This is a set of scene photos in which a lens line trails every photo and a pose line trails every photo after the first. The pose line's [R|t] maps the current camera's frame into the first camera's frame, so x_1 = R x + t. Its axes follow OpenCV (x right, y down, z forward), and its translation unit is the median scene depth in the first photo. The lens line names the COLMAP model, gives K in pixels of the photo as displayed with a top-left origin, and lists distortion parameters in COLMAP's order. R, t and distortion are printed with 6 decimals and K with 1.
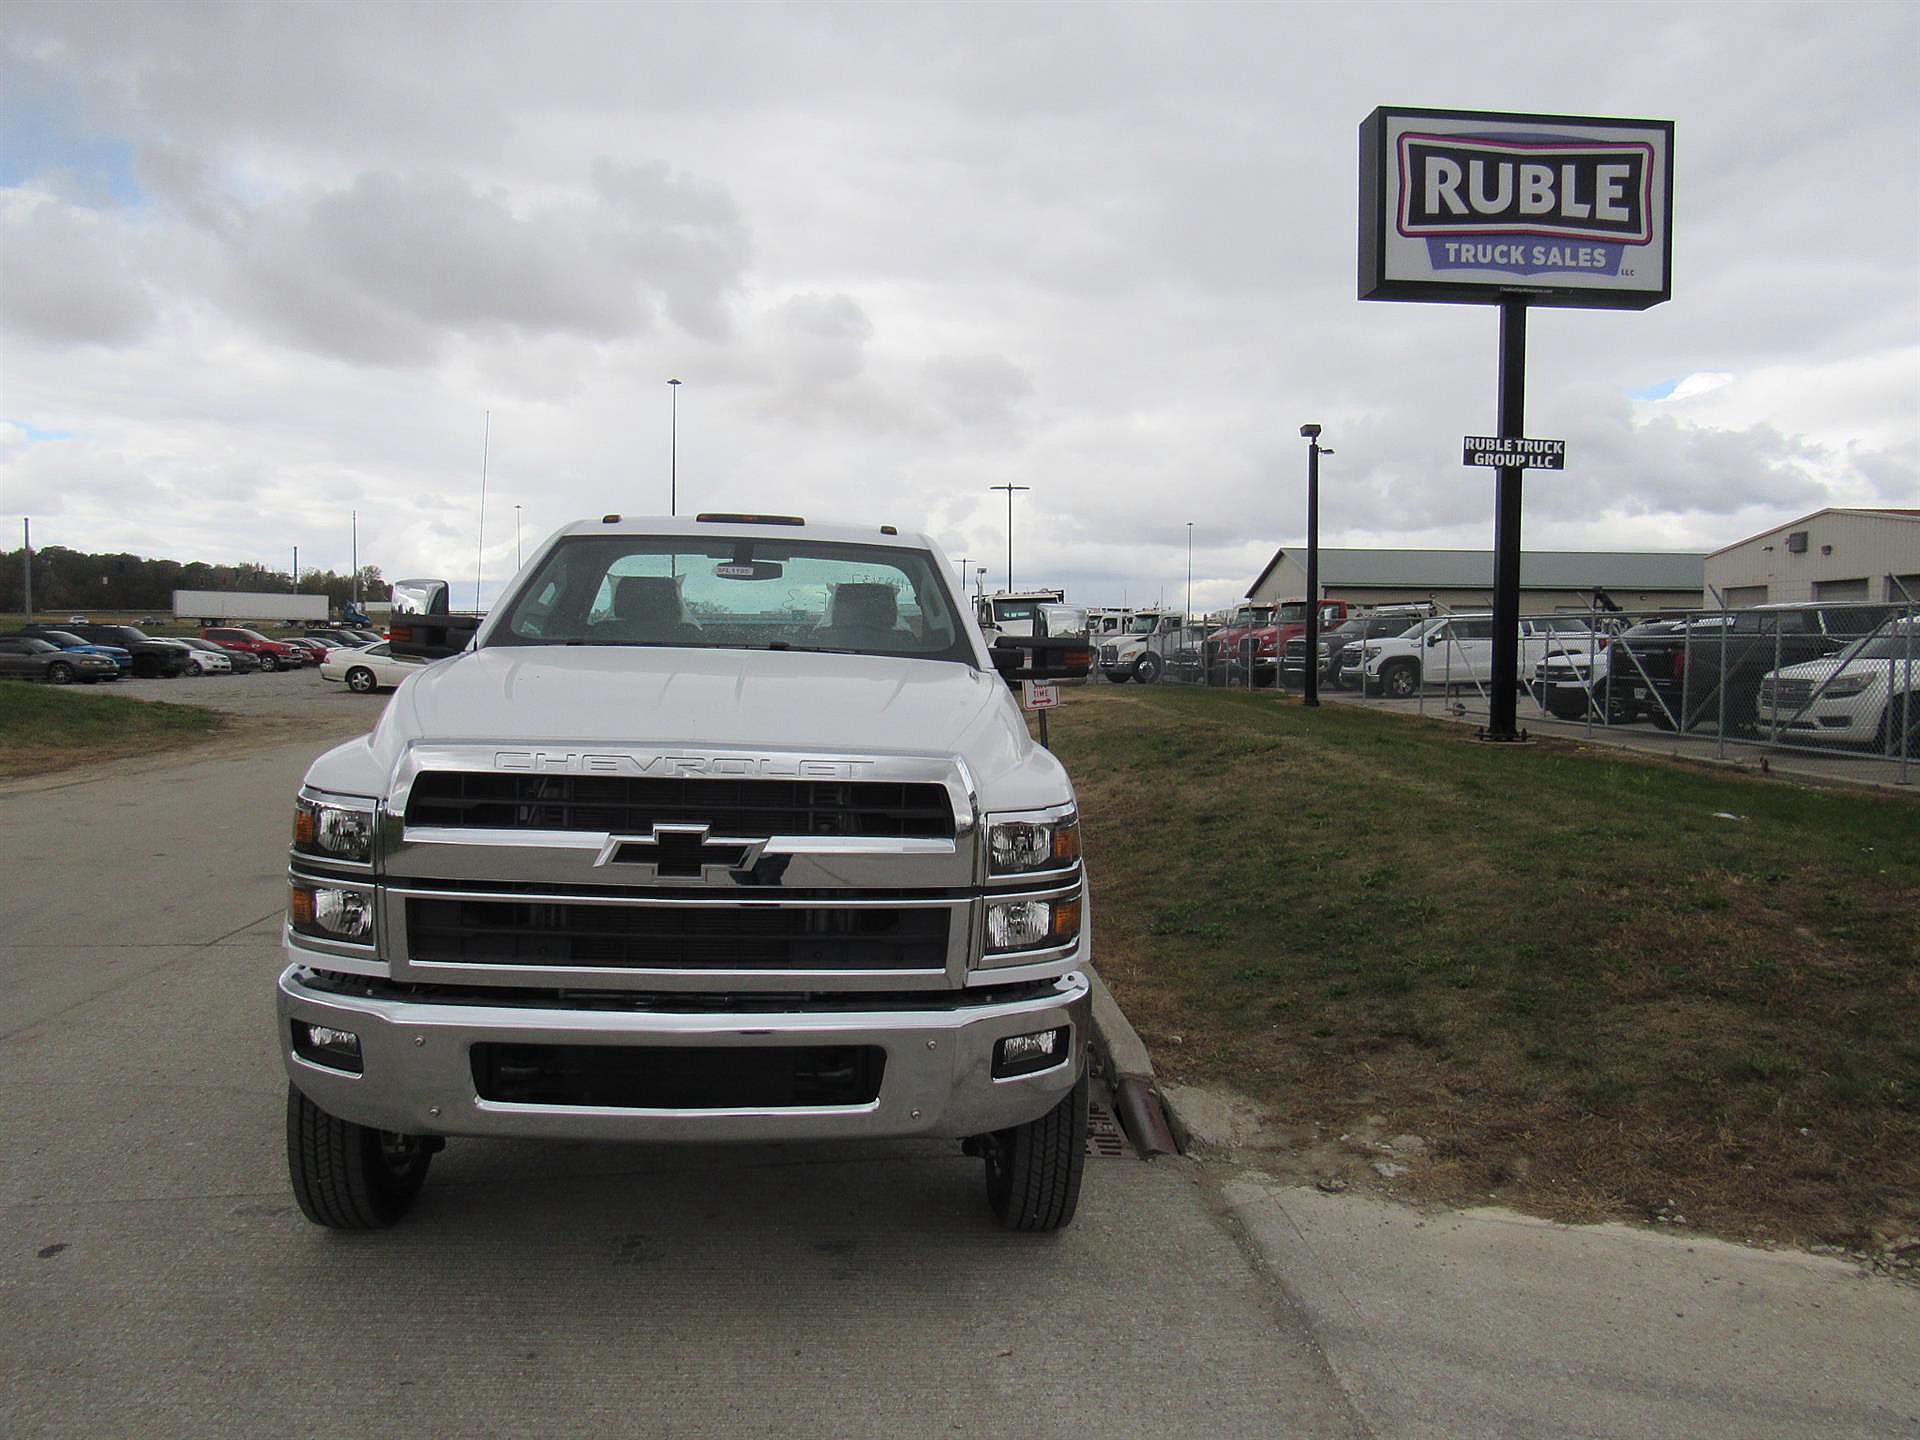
lens RADIAL K [[1386.8, 0, 917.6], [0, 1386.8, 707.7], [0, 0, 1]] dist [-0.008616, 0.002759]
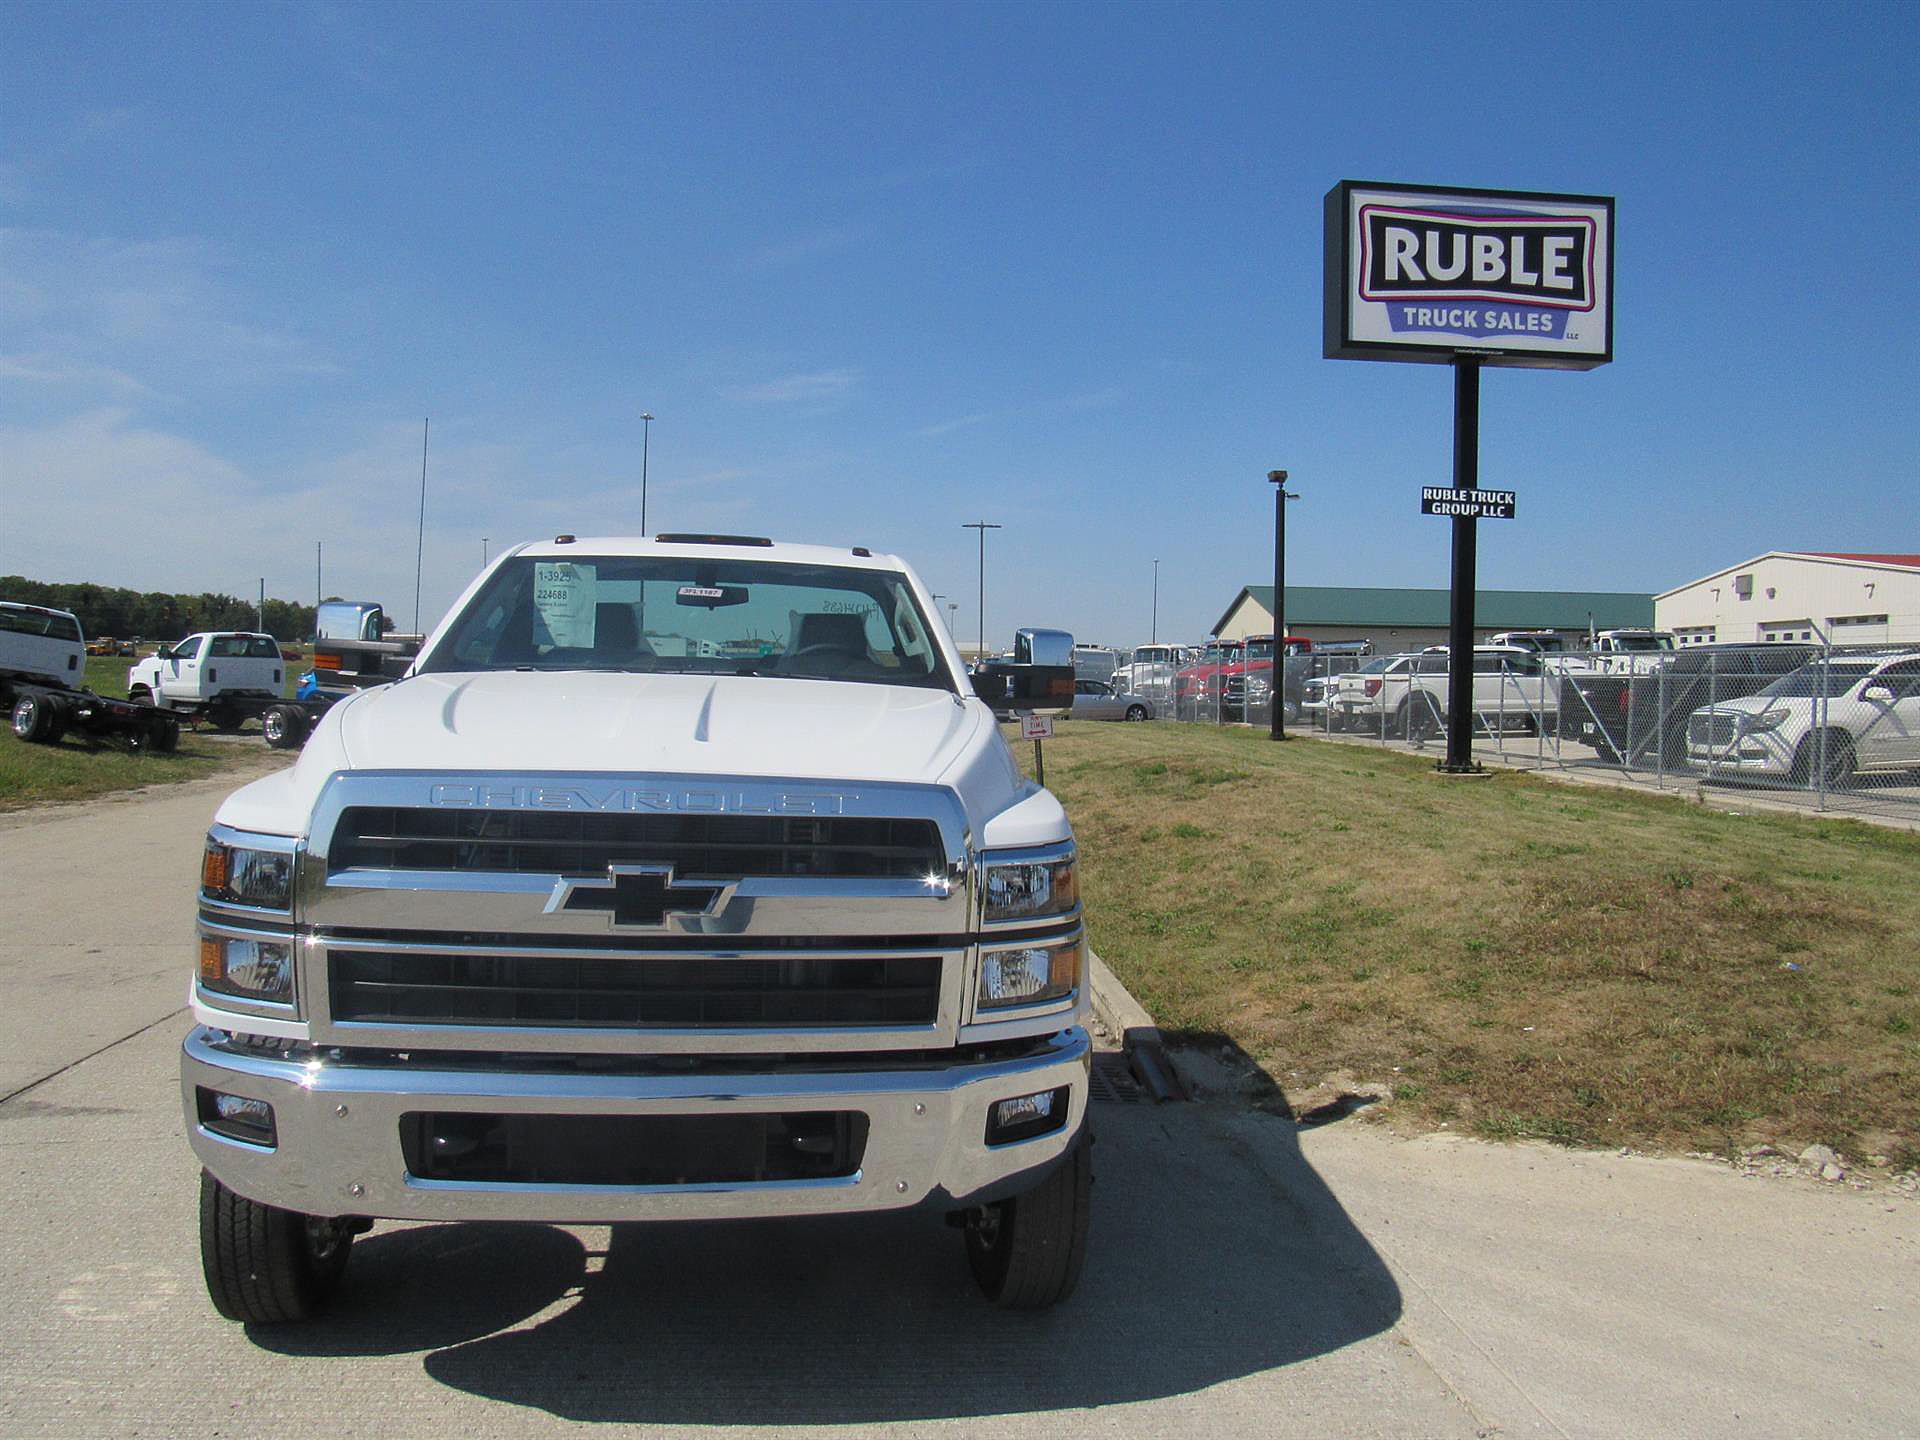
lens RADIAL K [[1490.7, 0, 960.8], [0, 1490.7, 712.0], [0, 0, 1]] dist [0.010394, -0.009640]
pose [[0.998889, 0.003580, 0.046996, -0.014600], [-0.002585, 0.999772, -0.021211, 0.002839], [-0.047061, 0.021066, 0.998670, -0.130678]]
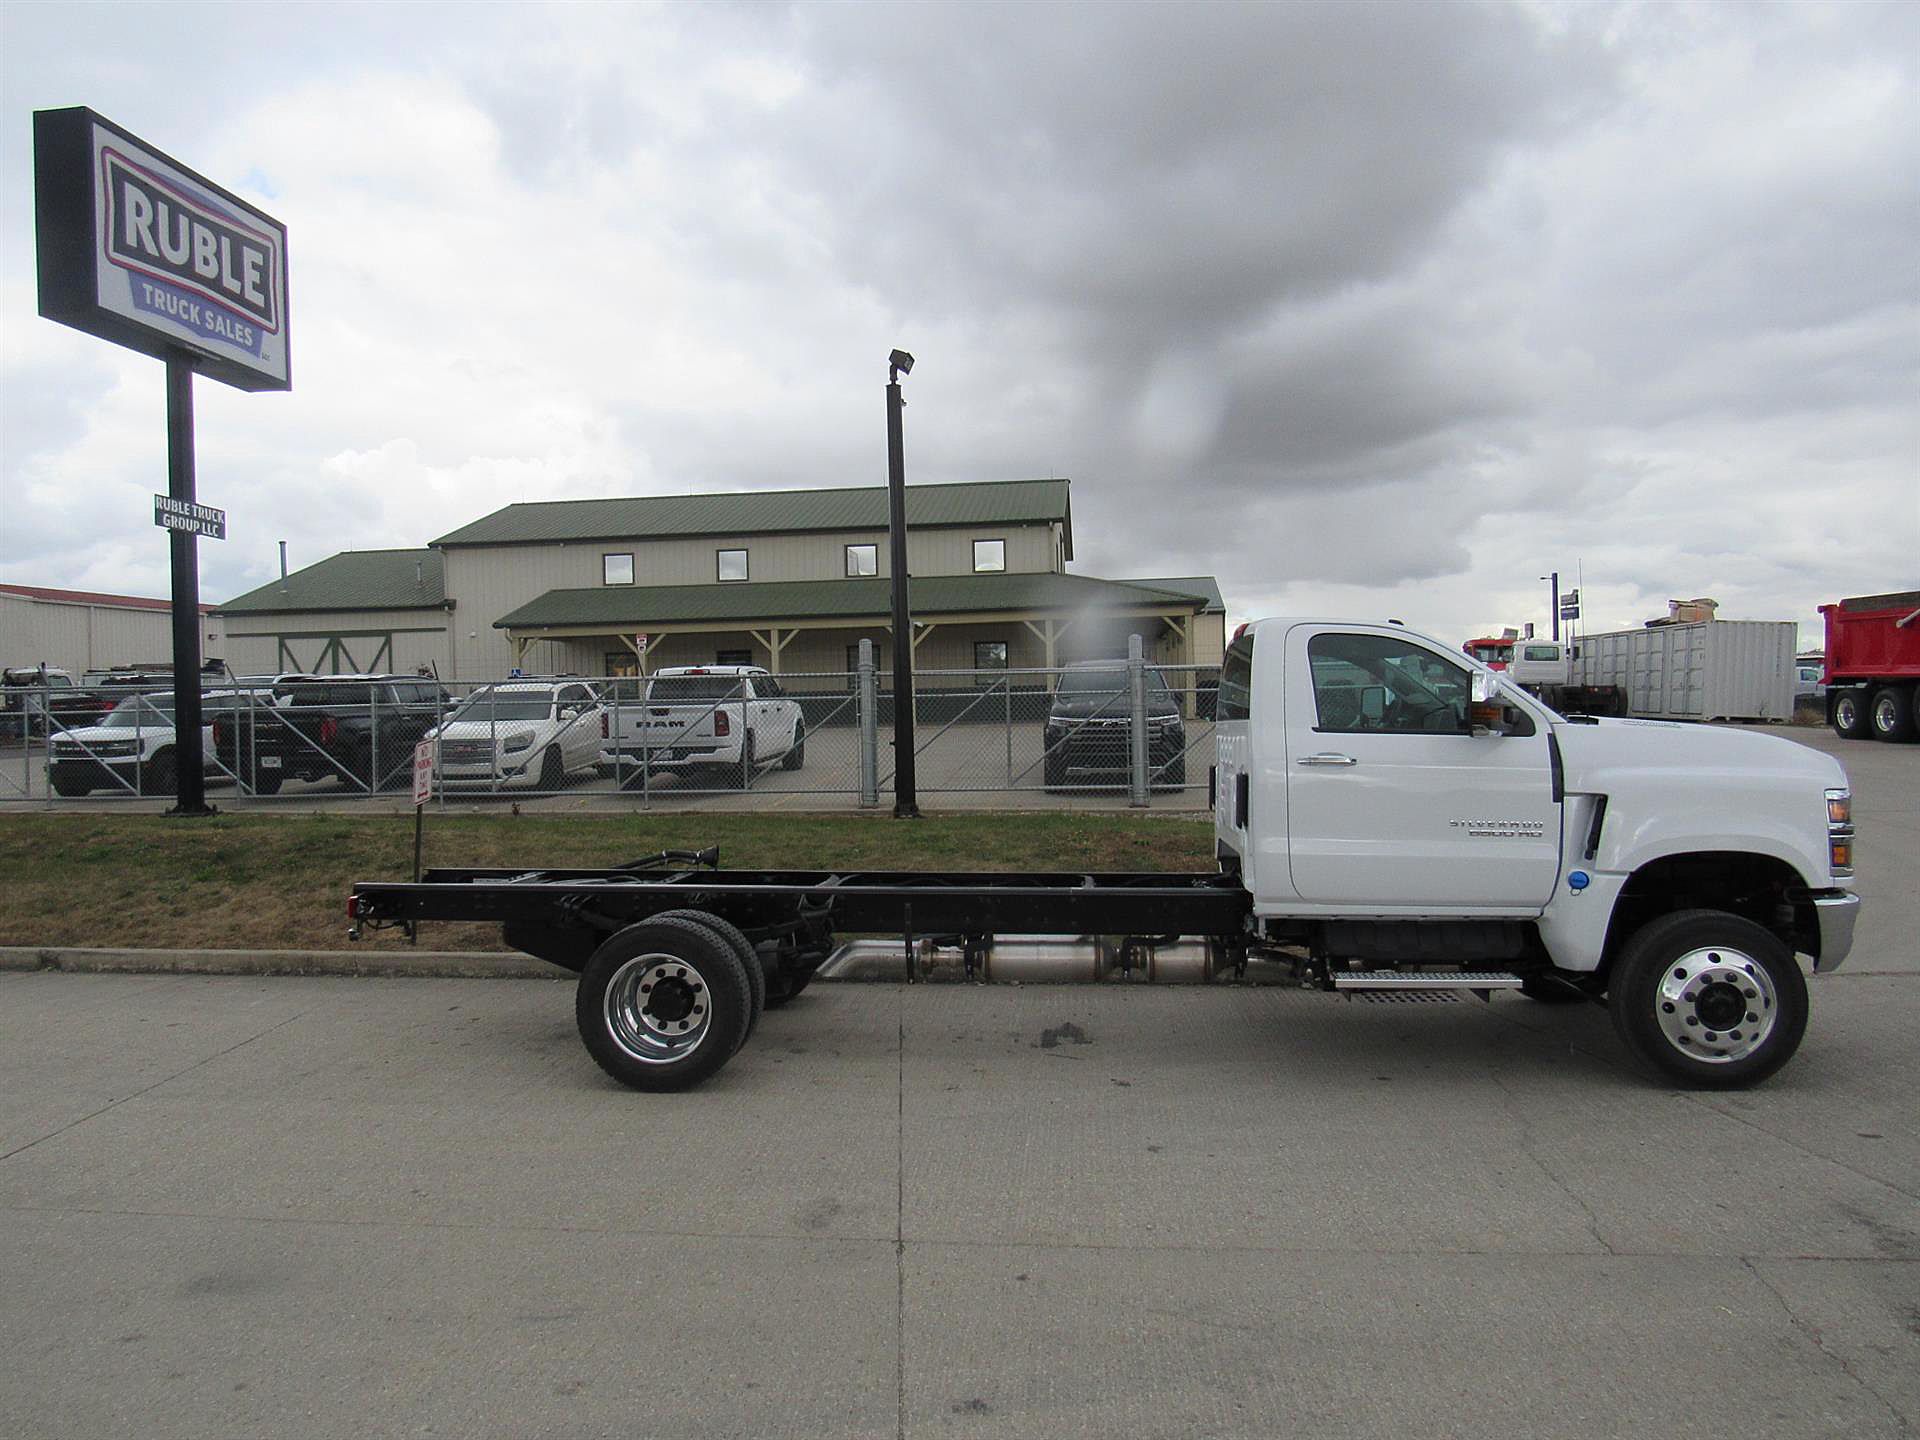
lens RADIAL K [[1379.8, 0, 966.3], [0, 1379.8, 732.1], [0, 0, 1]] dist [-0.023109, -0.000795]
pose [[0.170859, -0.039194, 0.984516, -0.426199], [0.059454, 0.997798, 0.029405, -0.030908], [-0.983500, 0.053509, 0.172813, 0.317165]]
